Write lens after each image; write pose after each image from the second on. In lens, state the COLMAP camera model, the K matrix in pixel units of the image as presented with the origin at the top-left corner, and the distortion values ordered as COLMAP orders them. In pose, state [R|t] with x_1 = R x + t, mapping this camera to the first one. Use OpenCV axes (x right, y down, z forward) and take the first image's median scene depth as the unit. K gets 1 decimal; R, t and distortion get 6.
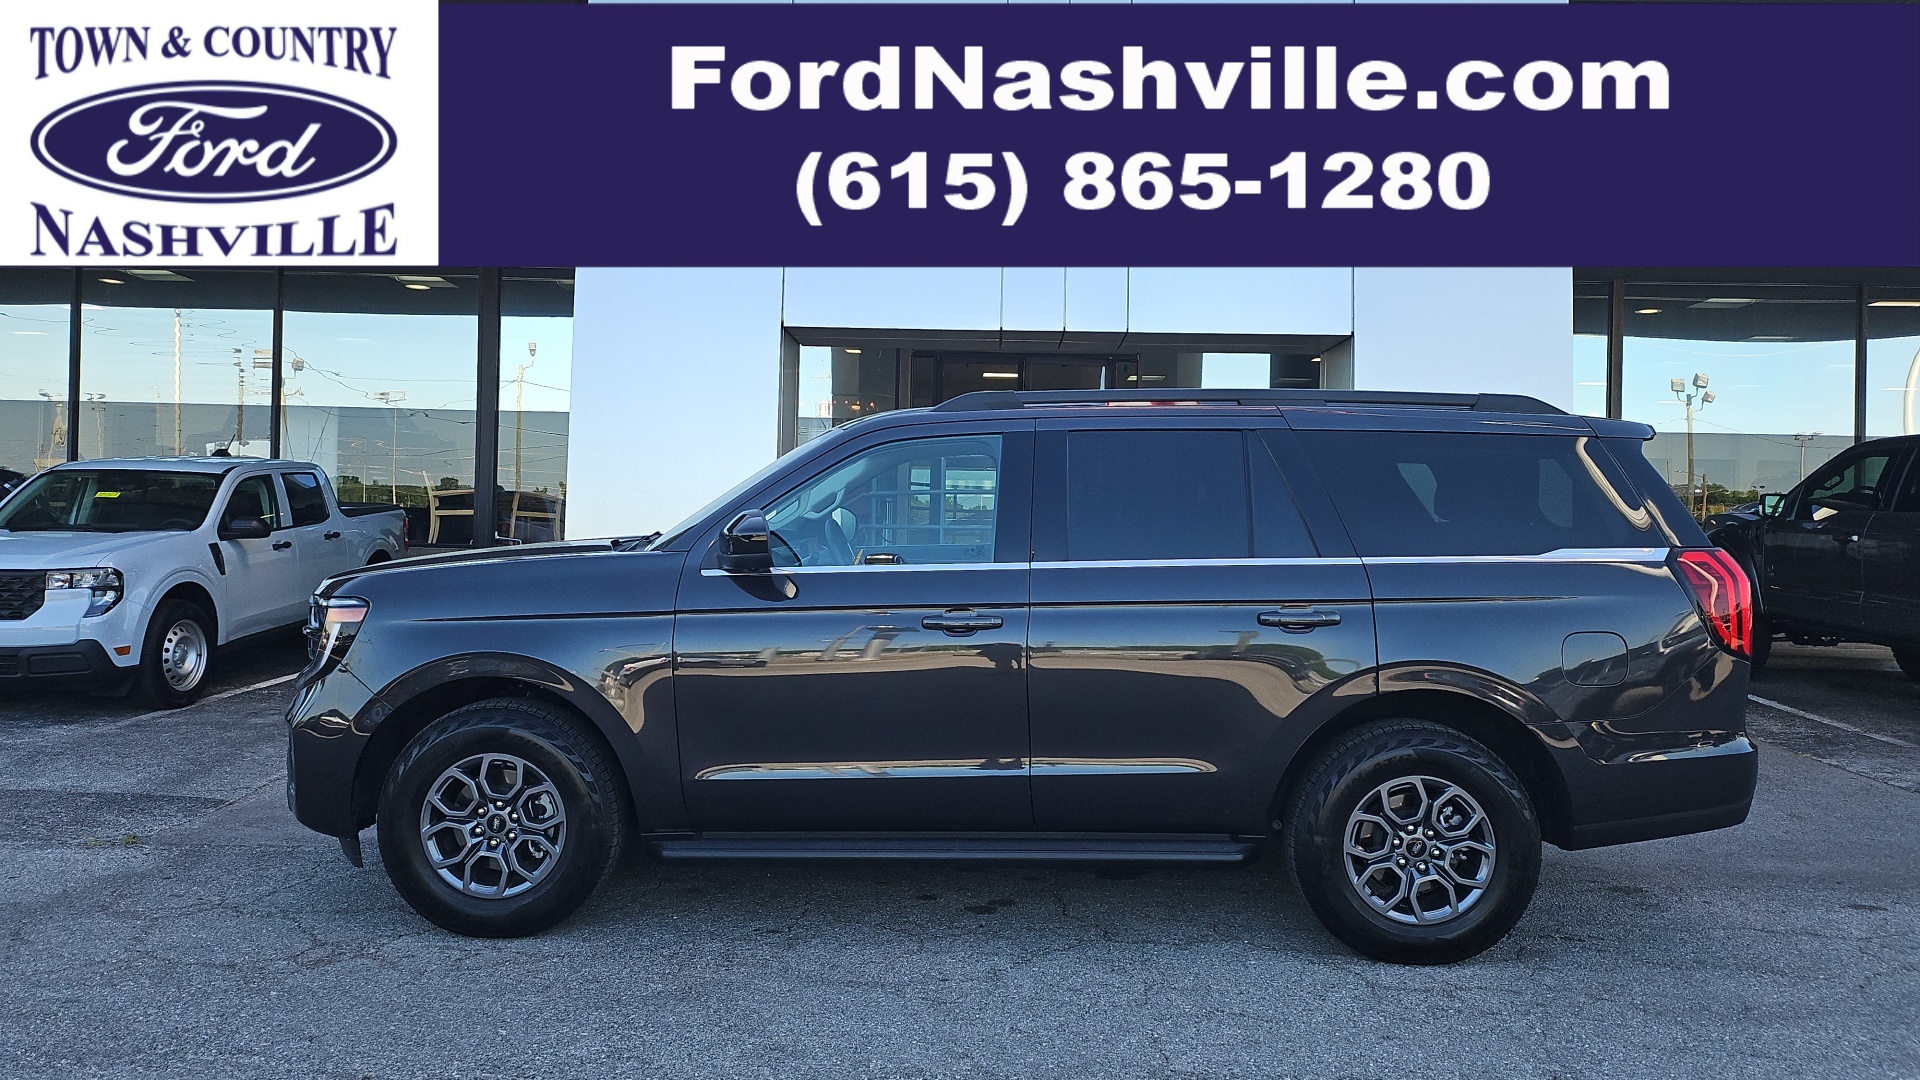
lens RADIAL K [[1414.9, 0, 956.5], [0, 1414.9, 482.6], [0, 0, 1]] dist [0.077135, -0.095618]
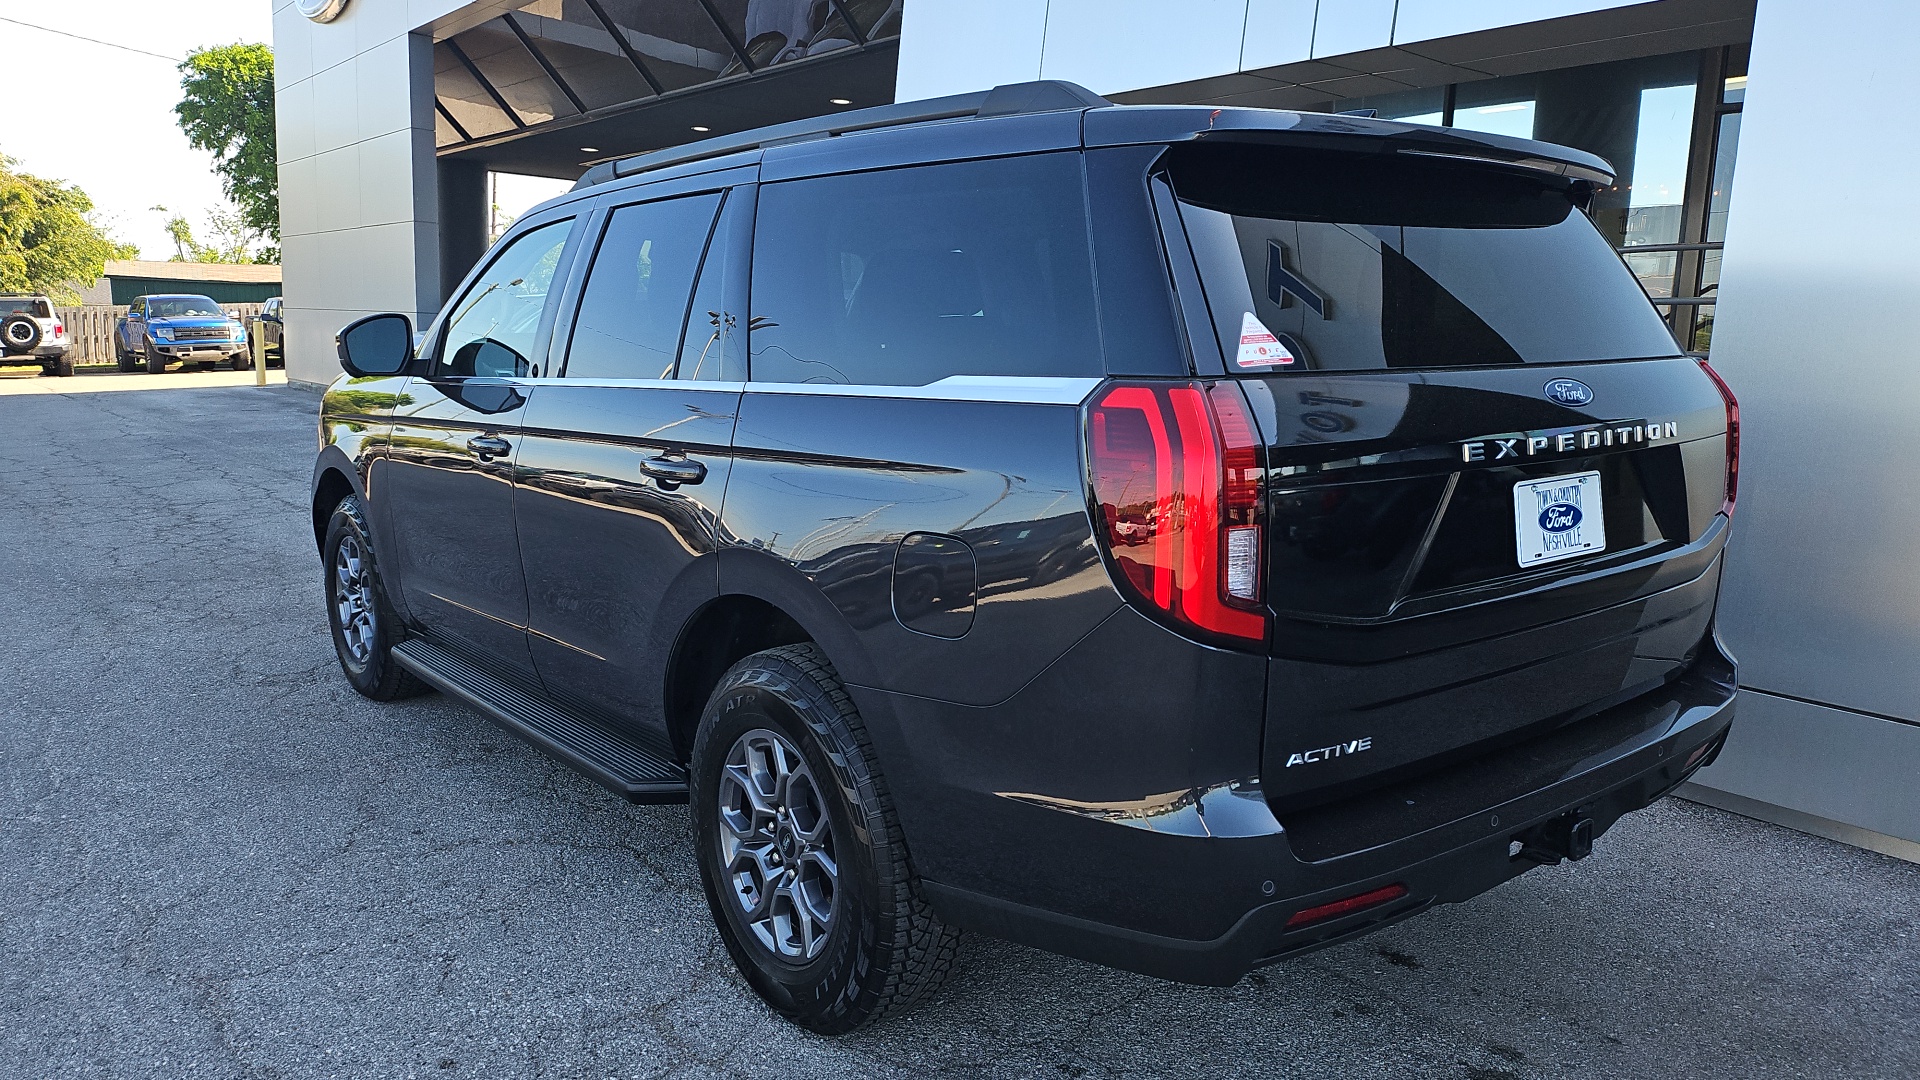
lens RADIAL K [[1412.4, 0, 962.4], [0, 1412.4, 480.2], [0, 0, 1]] dist [0.073208, -0.089036]
pose [[0.611433, 0.077026, -0.787538, 0.859212], [0.025502, 0.992816, 0.116902, 0.024061], [0.790885, -0.091562, 0.605076, 0.698568]]
